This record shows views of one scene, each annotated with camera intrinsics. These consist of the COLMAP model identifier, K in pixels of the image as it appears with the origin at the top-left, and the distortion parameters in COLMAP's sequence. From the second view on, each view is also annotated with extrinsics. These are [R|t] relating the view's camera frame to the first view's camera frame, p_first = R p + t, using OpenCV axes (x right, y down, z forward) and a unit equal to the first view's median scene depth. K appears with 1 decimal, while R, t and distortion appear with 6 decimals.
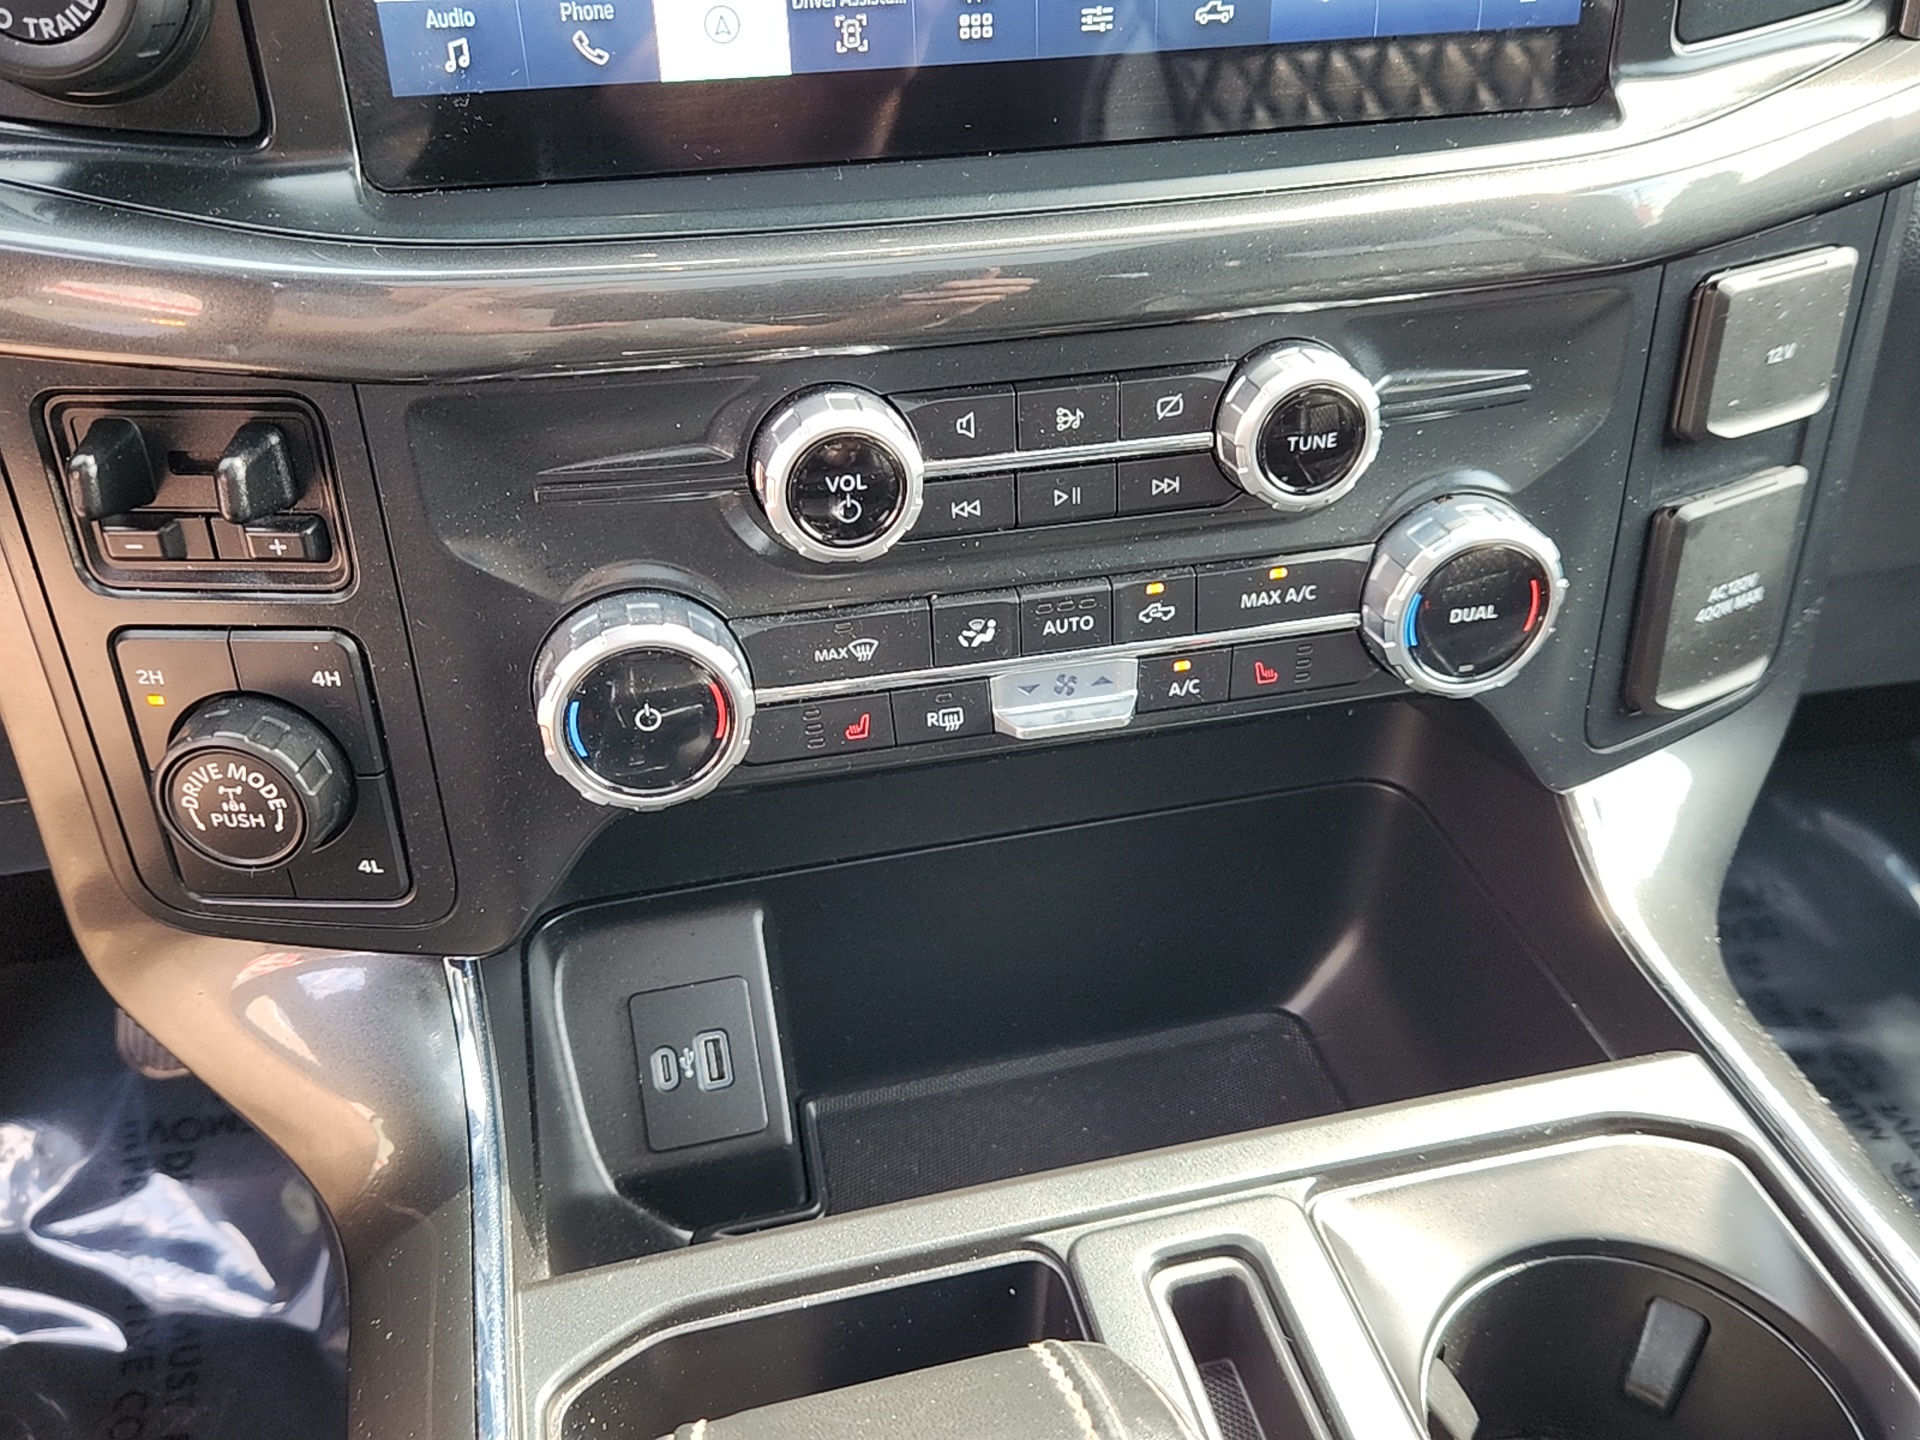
lens RADIAL K [[1646.3, 0, 961.1], [0, 1646.3, 770.5], [0, 0, 1]] dist [0.065538, -0.107866]
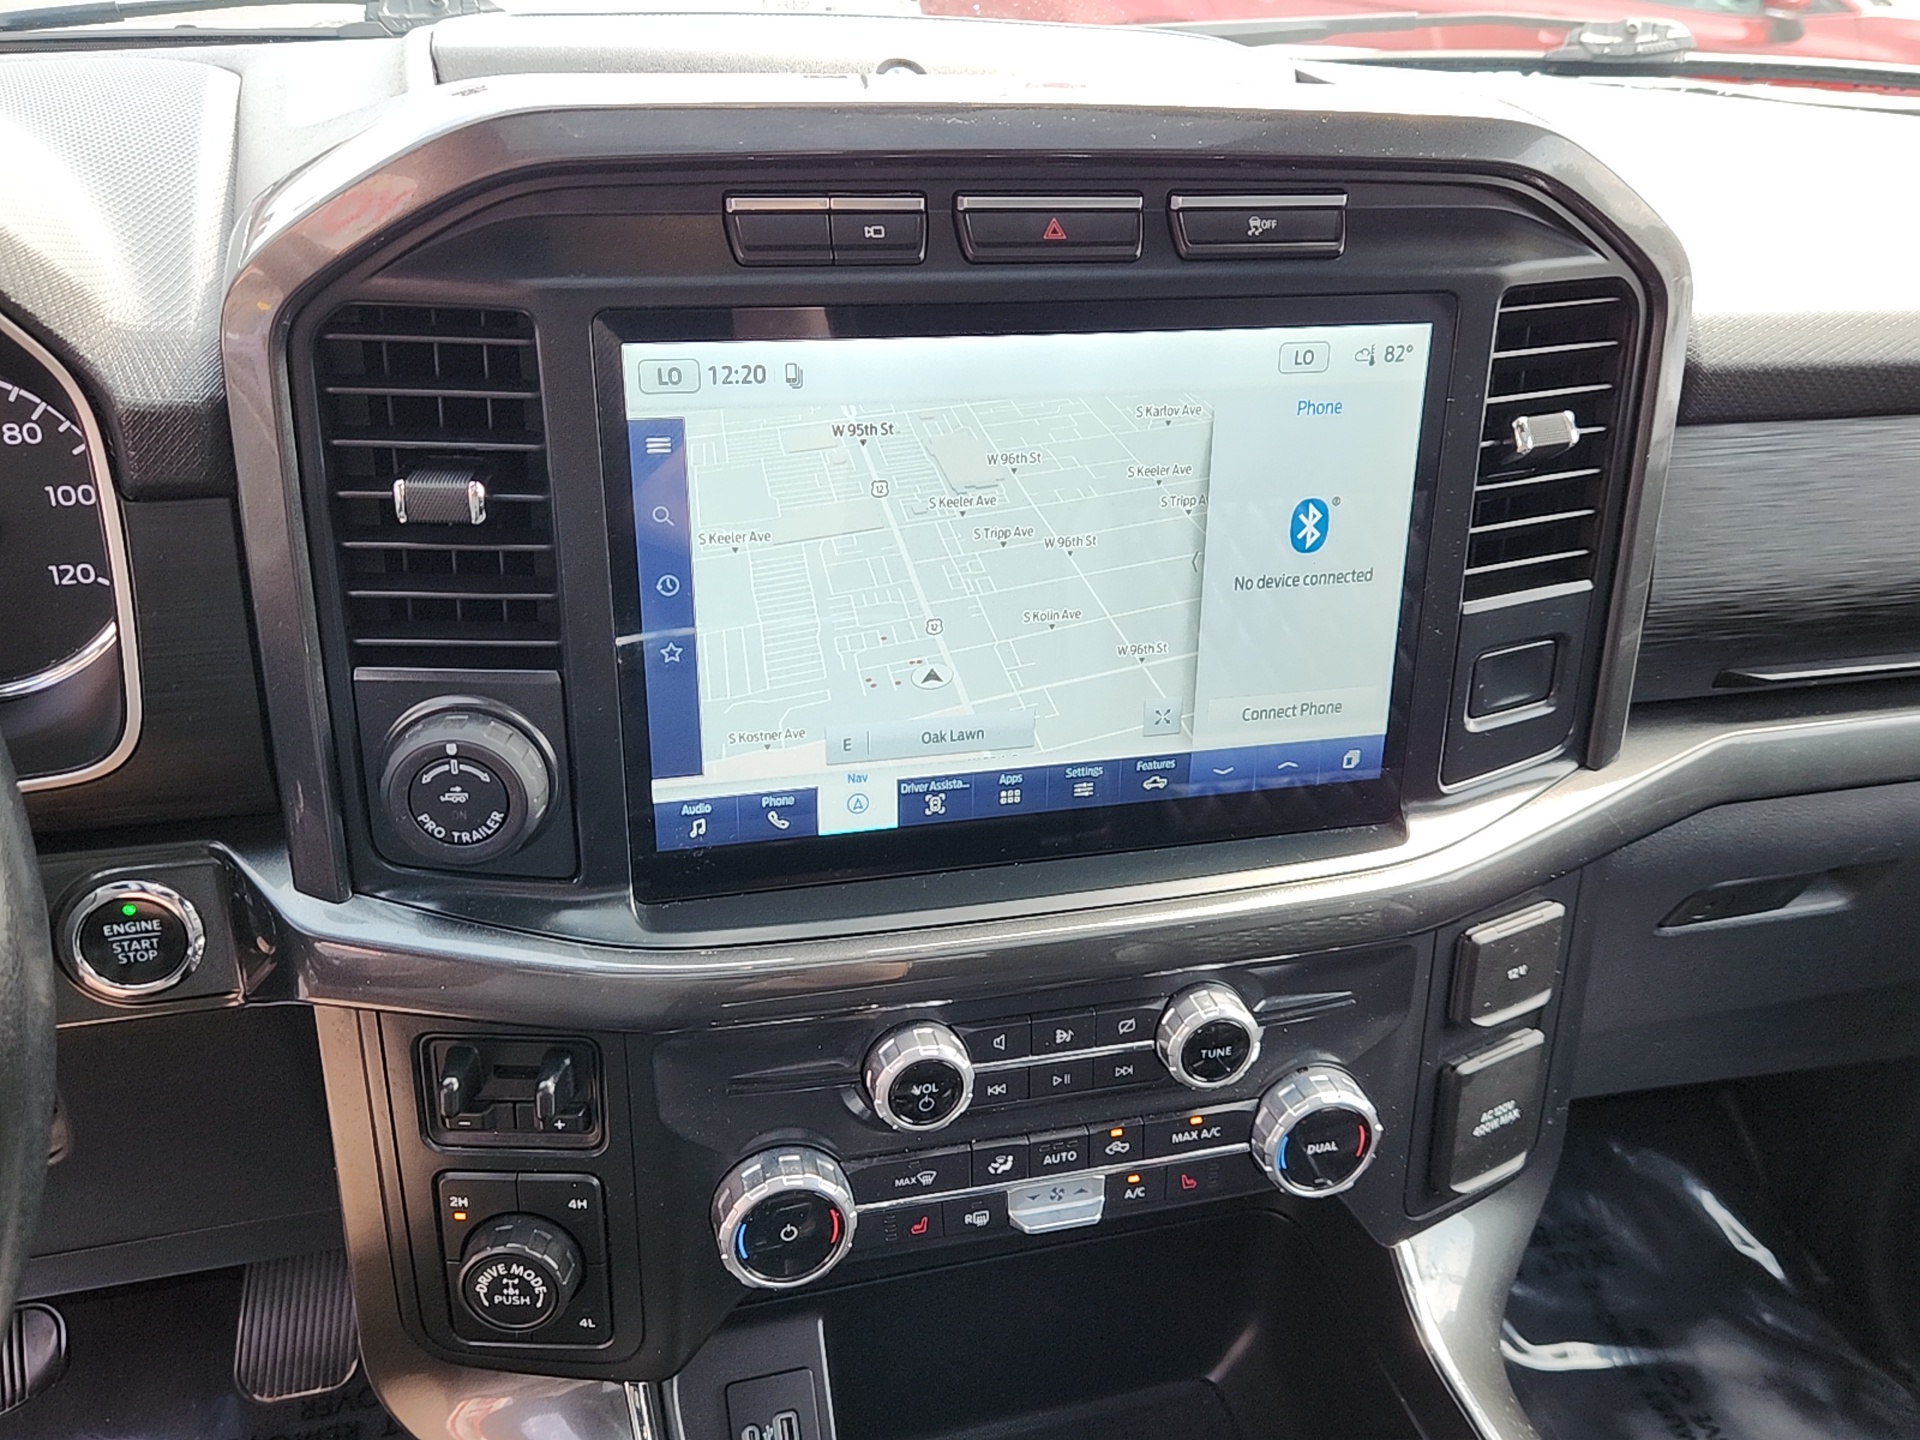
lens RADIAL K [[1672.6, 0, 1003.7], [0, 1672.6, 725.5], [0, 0, 1]] dist [0.063581, -0.100155]
pose [[0.997590, 0.026590, 0.064091, -0.099202], [-0.017250, 0.989701, -0.142105, -0.268516], [-0.067209, 0.140656, 0.987775, -0.599558]]
